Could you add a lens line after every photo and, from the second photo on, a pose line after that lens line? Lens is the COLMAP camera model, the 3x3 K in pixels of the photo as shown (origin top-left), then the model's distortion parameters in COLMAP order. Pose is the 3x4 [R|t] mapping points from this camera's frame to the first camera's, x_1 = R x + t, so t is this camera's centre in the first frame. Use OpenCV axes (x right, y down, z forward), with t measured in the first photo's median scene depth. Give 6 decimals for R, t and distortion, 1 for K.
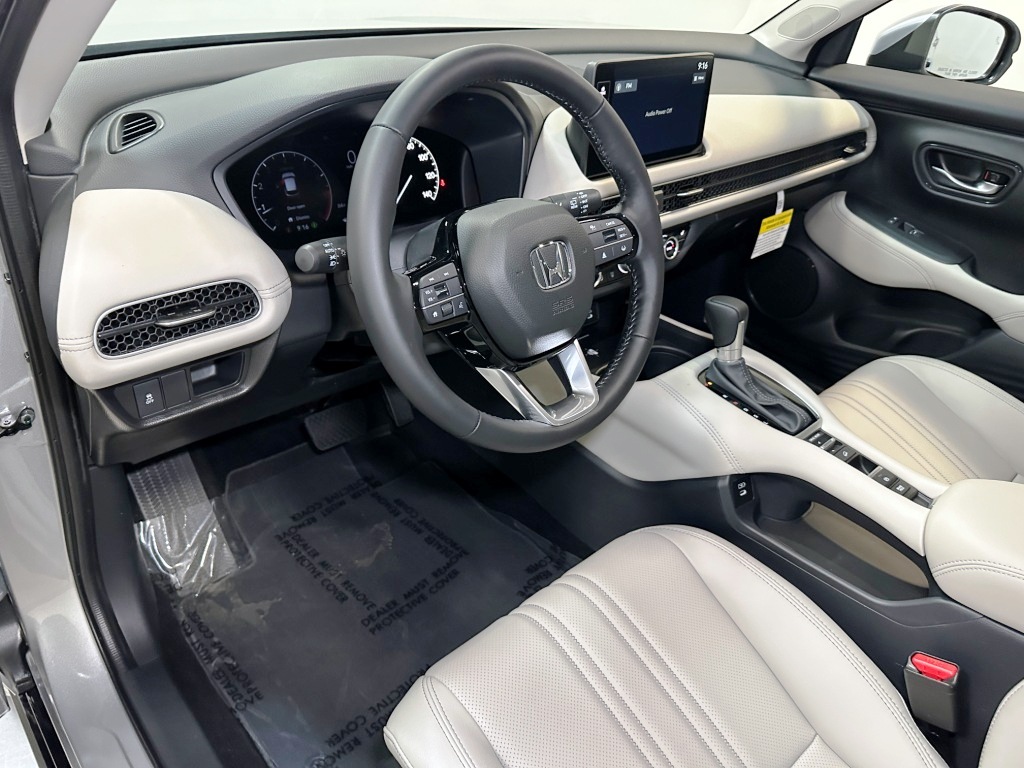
lens RADIAL K [[712.8, 0, 510.3], [0, 712.8, 381.8], [0, 0, 1]] dist [0.003182, -0.014407]
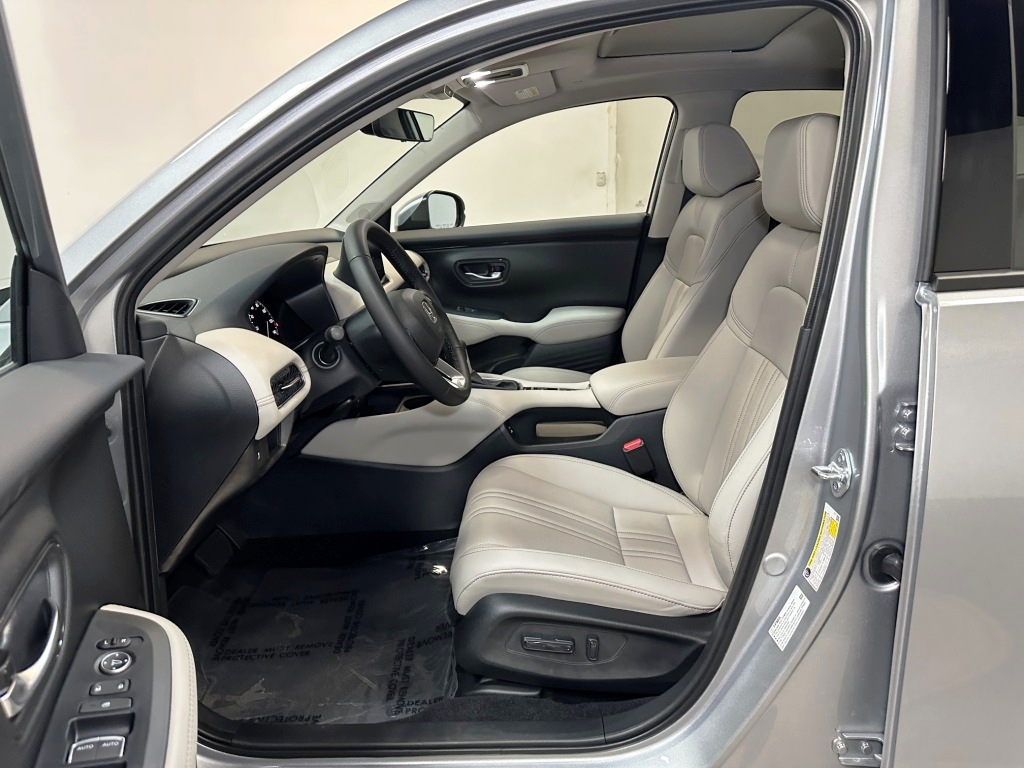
lens RADIAL K [[712.8, 0, 512.5], [0, 712.8, 384.2], [0, 0, 1]] dist [0.003182, -0.014407]
pose [[0.687196, -0.305656, 0.659042, -0.591286], [0.474718, 0.875638, -0.088887, 0.154145], [-0.549913, 0.373942, 0.746836, -0.275275]]
